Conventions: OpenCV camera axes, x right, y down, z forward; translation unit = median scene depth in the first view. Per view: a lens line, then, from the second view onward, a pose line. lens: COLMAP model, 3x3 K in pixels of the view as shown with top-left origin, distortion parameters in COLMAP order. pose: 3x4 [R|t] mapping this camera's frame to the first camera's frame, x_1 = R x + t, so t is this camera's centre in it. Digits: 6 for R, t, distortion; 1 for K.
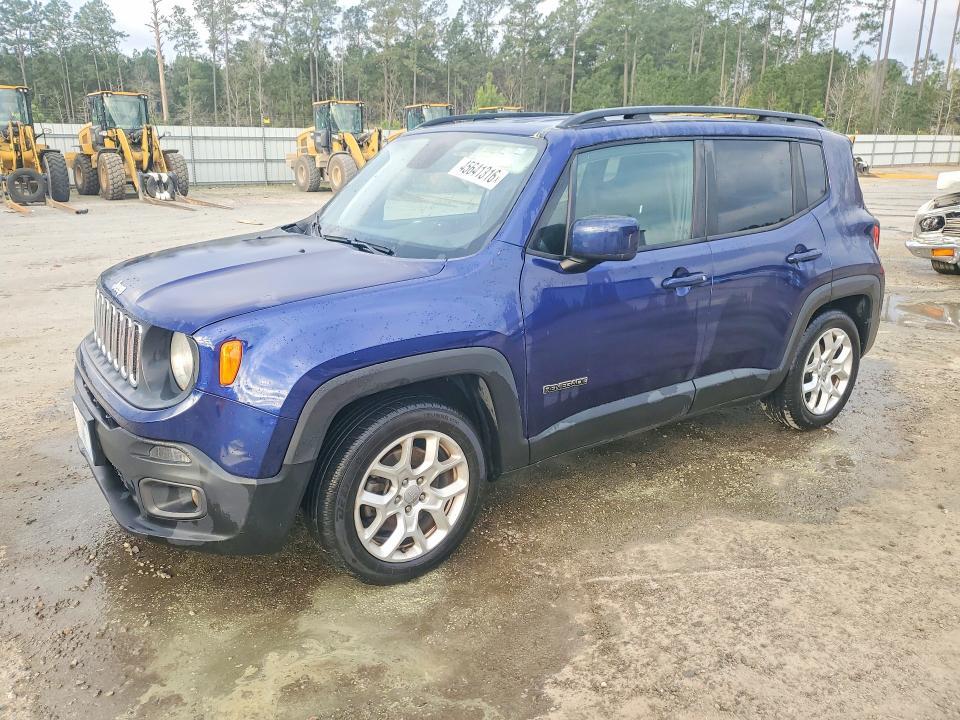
lens RADIAL K [[707.8, 0, 480.0], [0, 707.8, 360.0], [0, 0, 1]] dist [0.007126, -0.003508]
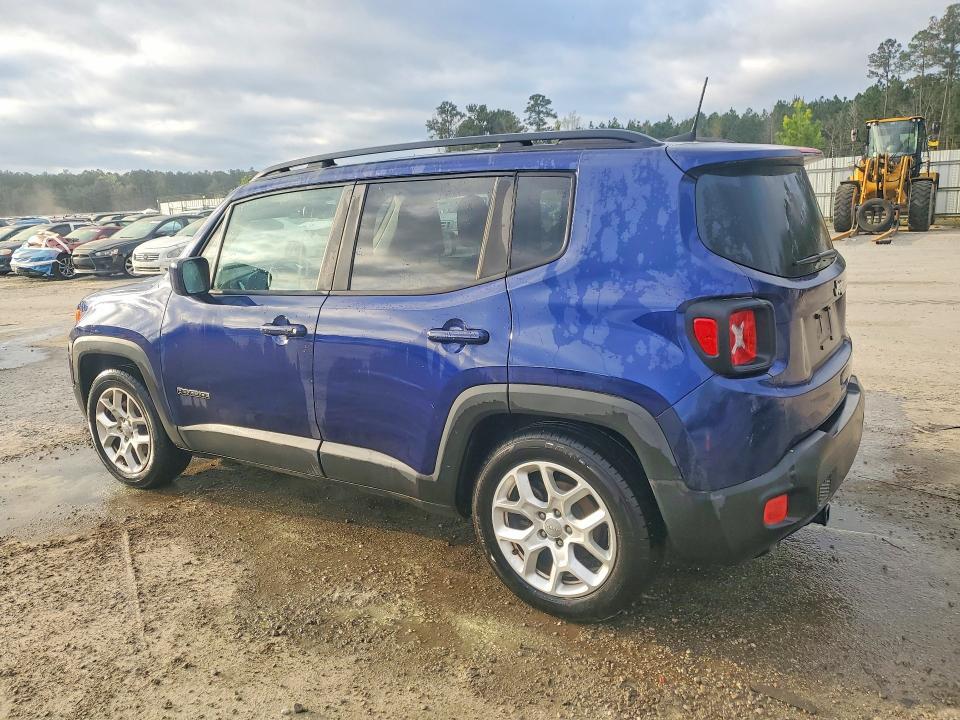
lens RADIAL K [[731.5, 0, 480.0], [0, 731.5, 360.0], [0, 0, 1]] dist [0.004188, -0.001634]
pose [[0.389863, 0.178869, -0.903334, 1.441900], [-0.219083, 0.970805, 0.097676, -0.251435], [0.894433, 0.159824, 0.417668, 0.899463]]
